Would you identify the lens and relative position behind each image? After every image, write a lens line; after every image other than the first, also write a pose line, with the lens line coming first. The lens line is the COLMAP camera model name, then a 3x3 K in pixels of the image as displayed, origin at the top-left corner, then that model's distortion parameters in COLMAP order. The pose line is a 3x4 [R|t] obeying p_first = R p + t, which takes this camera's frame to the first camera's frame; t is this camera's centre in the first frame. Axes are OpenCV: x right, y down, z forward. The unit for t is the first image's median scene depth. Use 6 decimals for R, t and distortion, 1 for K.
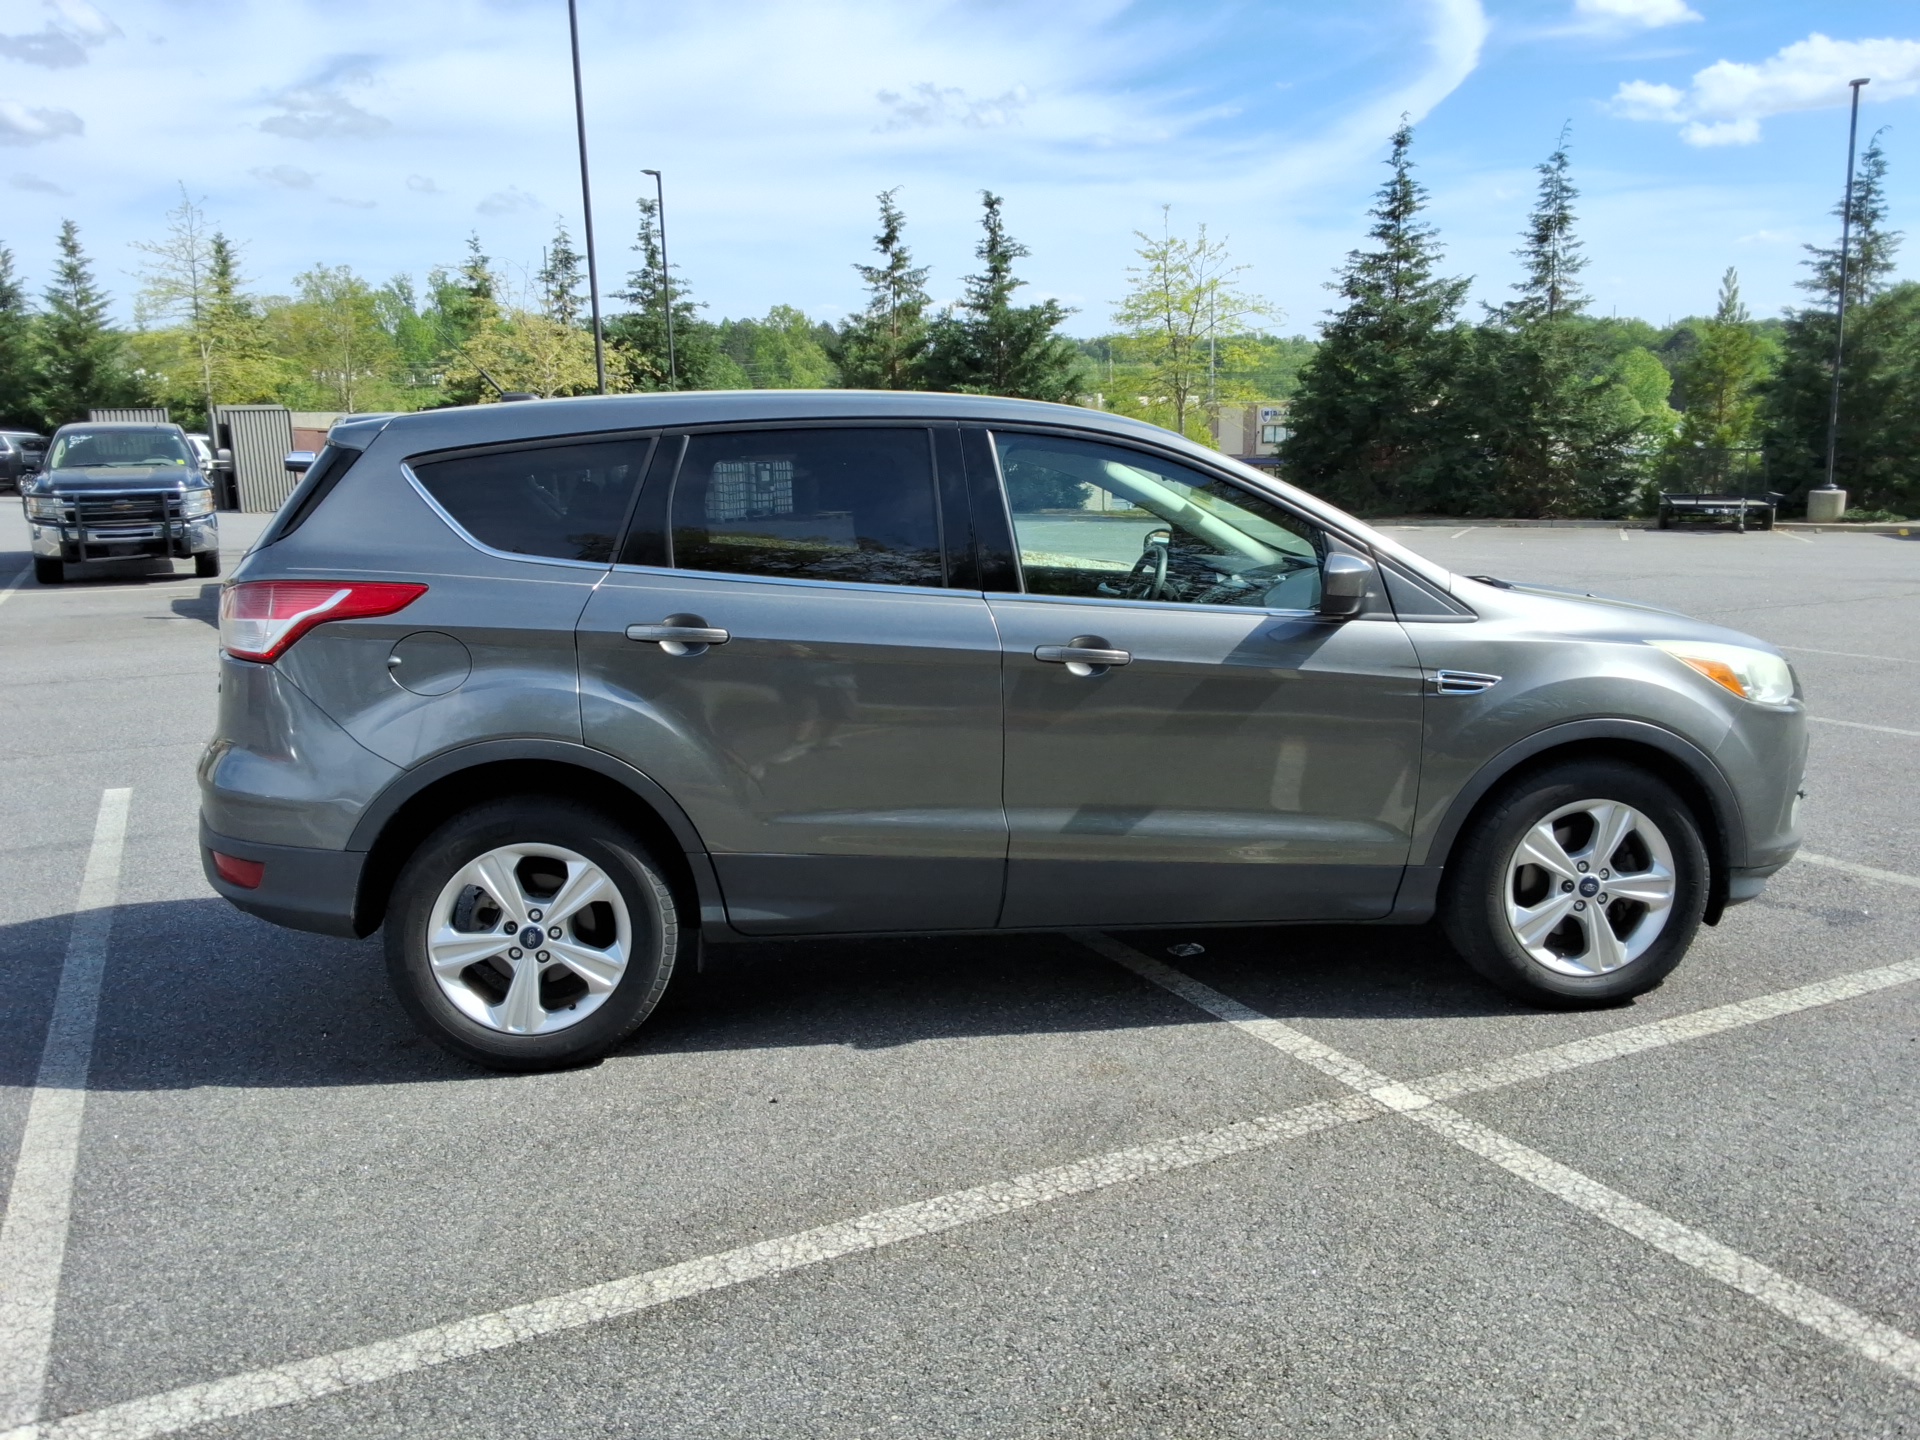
lens RADIAL K [[1541.7, 0, 977.5], [0, 1541.7, 714.2], [0, 0, 1]] dist [0.094196, -0.147556]
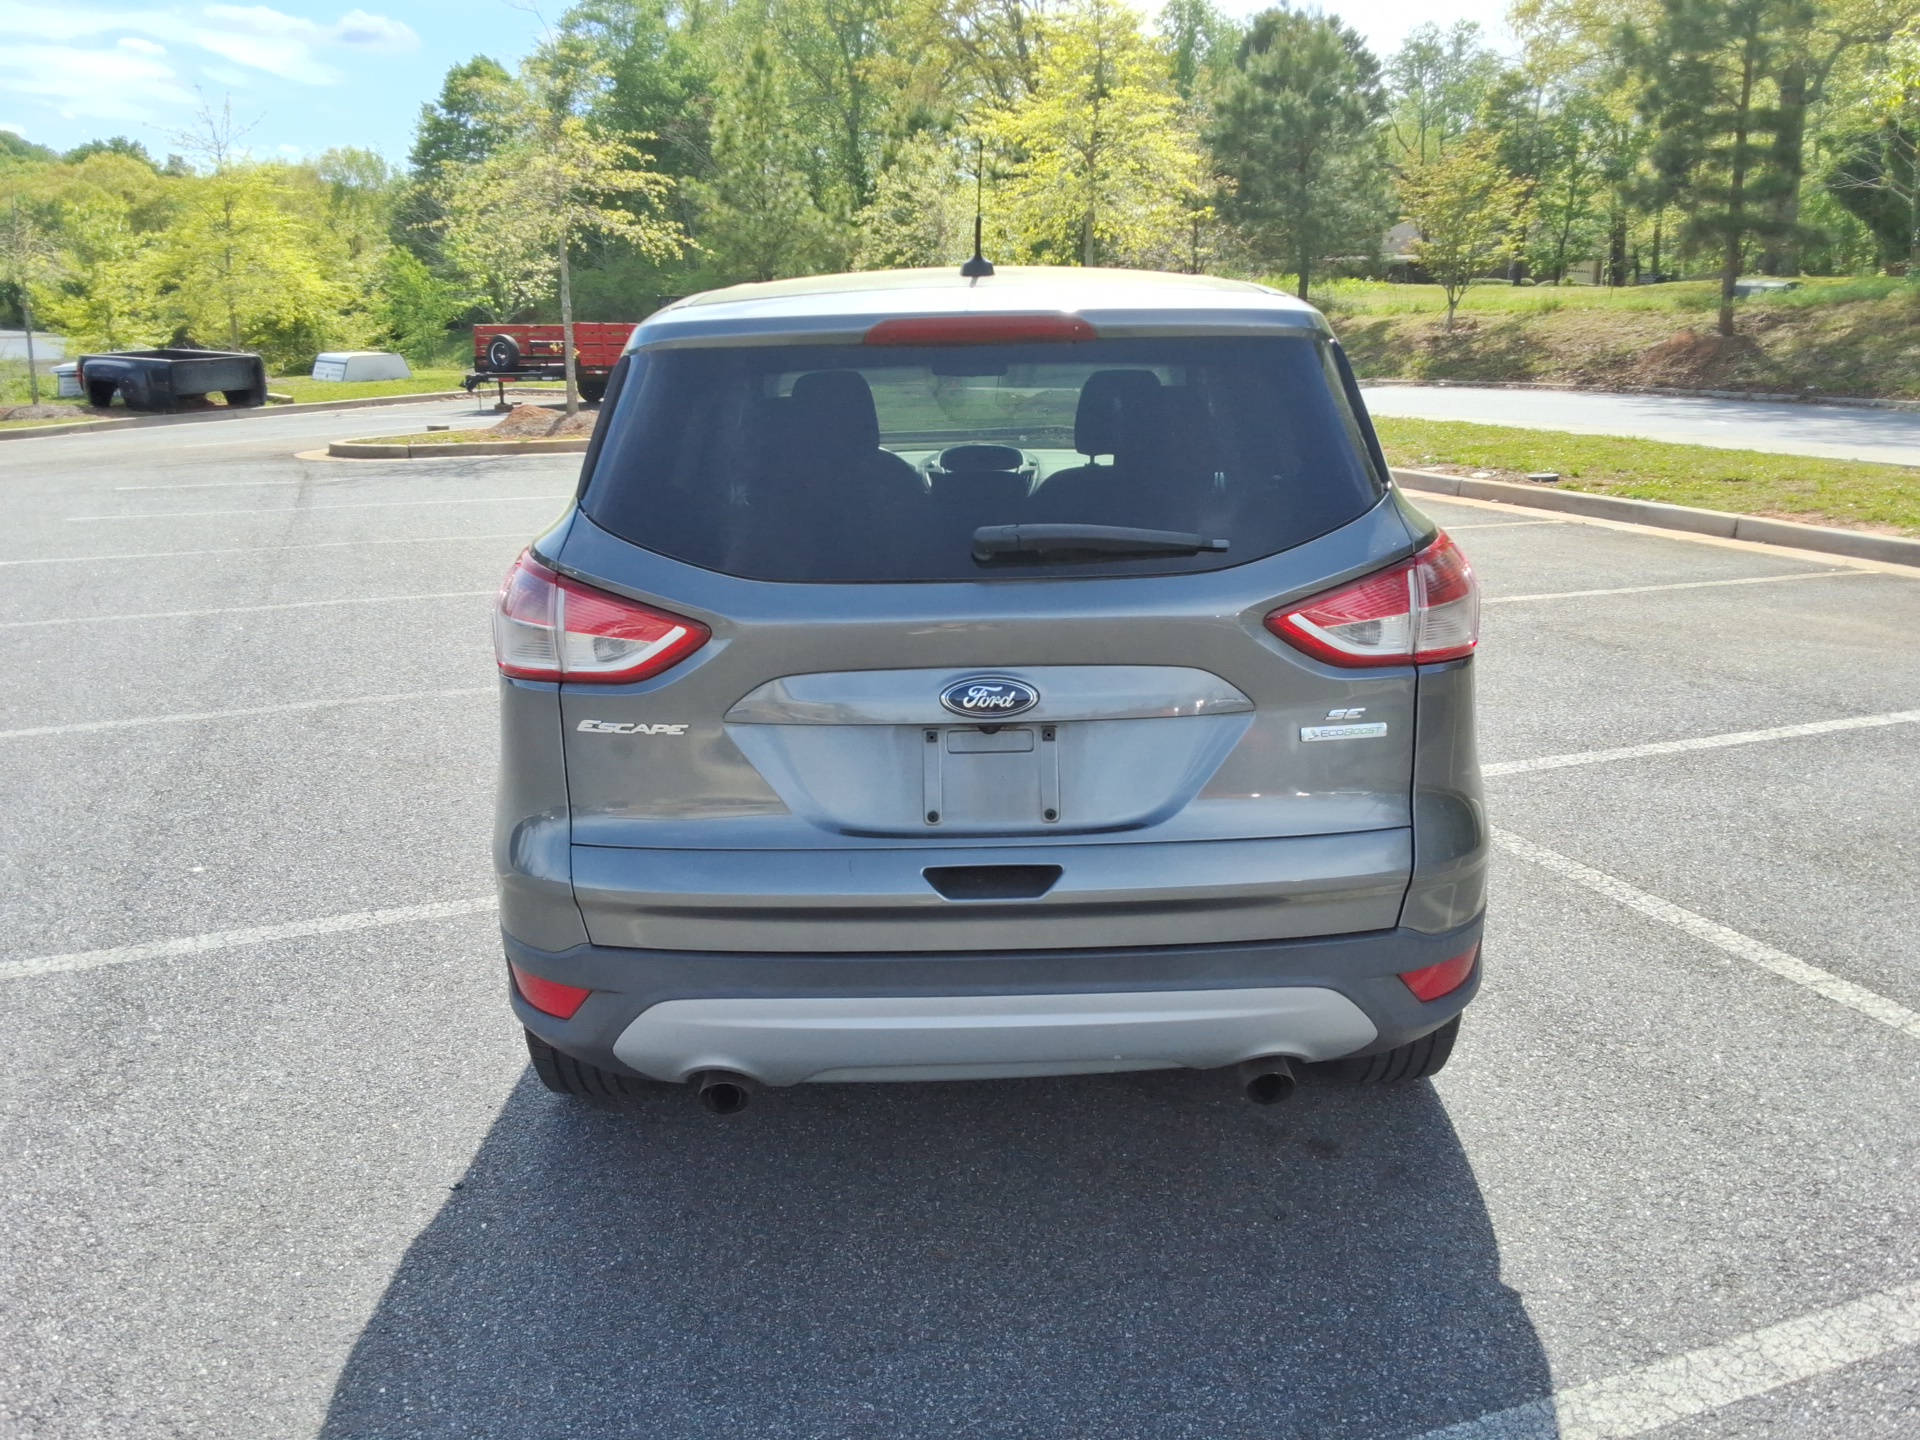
lens RADIAL K [[1529.3, 0, 970.1], [0, 1529.3, 717.6], [0, 0, 1]] dist [0.091295, -0.132022]
pose [[0.120547, -0.229958, 0.965706, -0.124227], [0.167968, 0.963498, 0.208465, -0.020035], [-0.978394, 0.137077, 0.154772, 0.120123]]
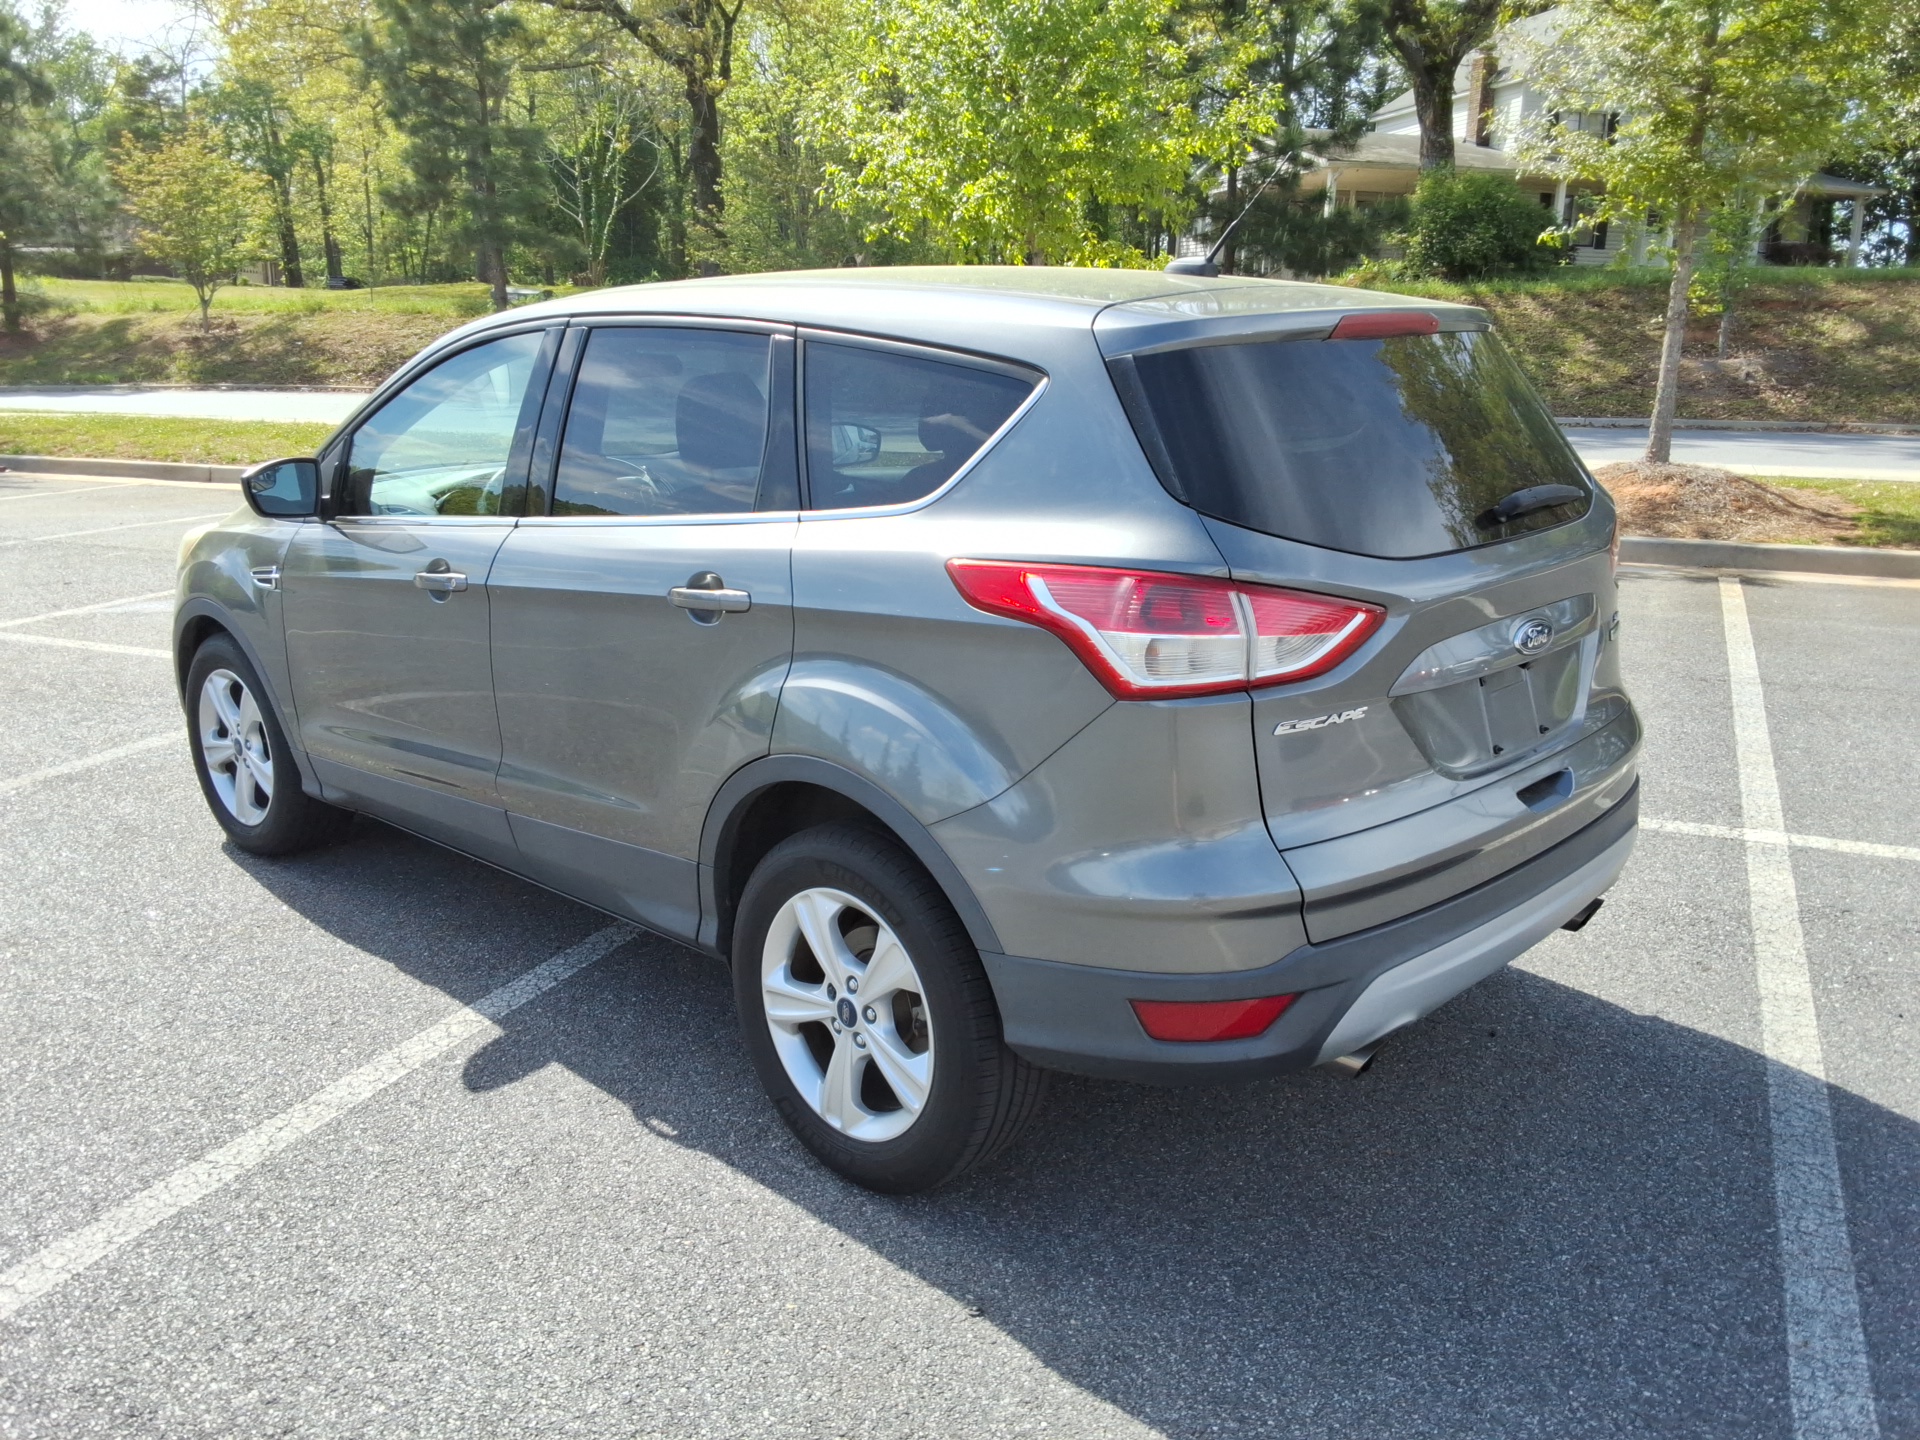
lens RADIAL K [[1541.7, 0, 977.5], [0, 1541.7, 714.2], [0, 0, 1]] dist [0.094196, -0.147556]
pose [[-0.632048, -0.173535, 0.755249, -0.102398], [0.137443, 0.934048, 0.329641, -0.033296], [-0.762643, 0.312153, -0.566512, 0.197792]]
